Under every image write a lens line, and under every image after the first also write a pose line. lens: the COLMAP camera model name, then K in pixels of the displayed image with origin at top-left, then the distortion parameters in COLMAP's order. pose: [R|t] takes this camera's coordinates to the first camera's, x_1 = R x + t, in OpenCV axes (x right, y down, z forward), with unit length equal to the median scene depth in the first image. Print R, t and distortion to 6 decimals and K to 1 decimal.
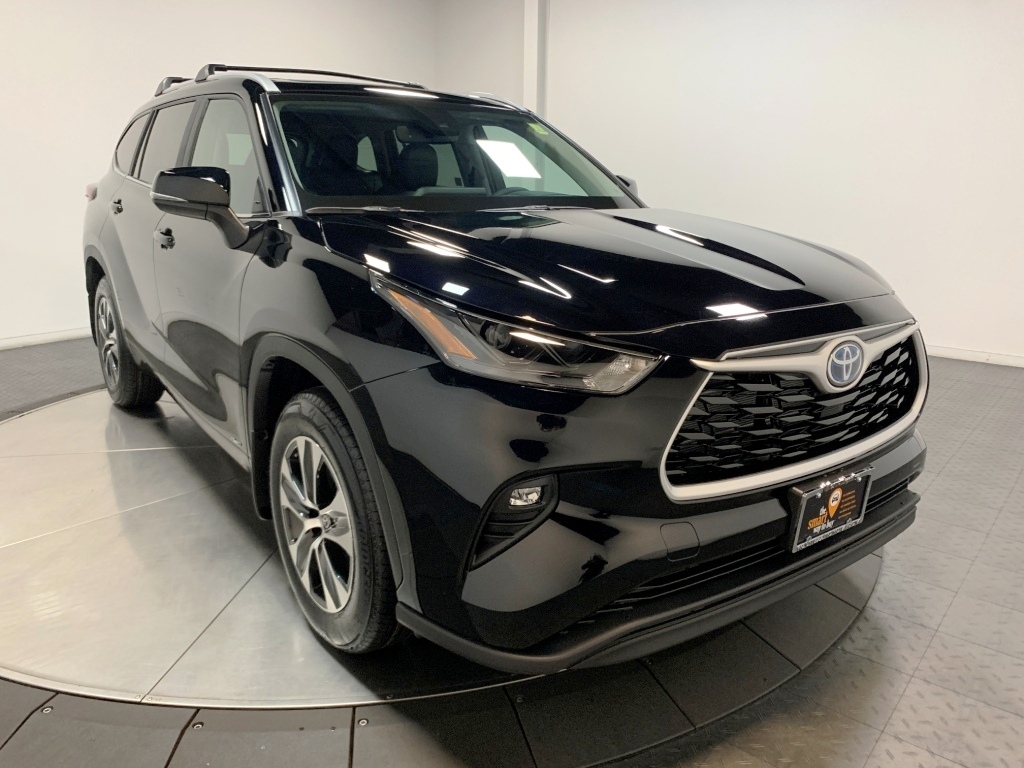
lens RADIAL K [[788.5, 0, 512.0], [0, 788.5, 384.0], [0, 0, 1]] dist [0.067000, -0.098350]
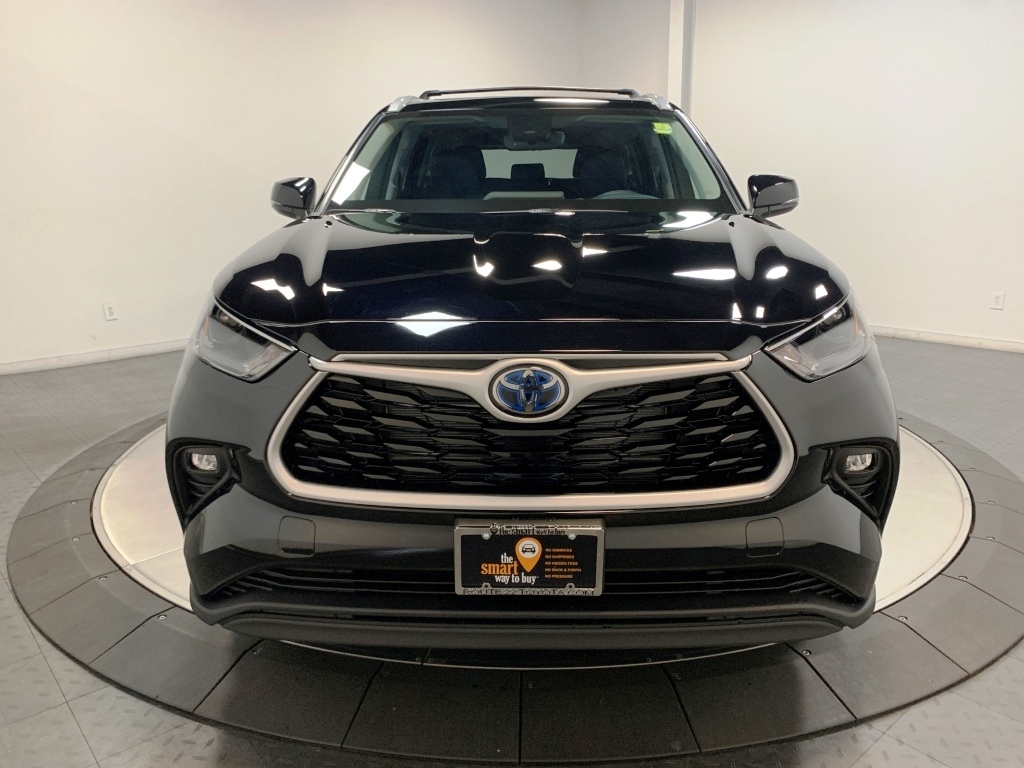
lens RADIAL K [[788.5, 0, 512.0], [0, 788.5, 384.0], [0, 0, 1]] dist [0.067000, -0.098350]
pose [[0.766139, 0.125816, -0.630240, 0.916358], [-0.131498, 0.990592, 0.037900, -0.059275], [0.629079, 0.053838, 0.775475, 0.340456]]
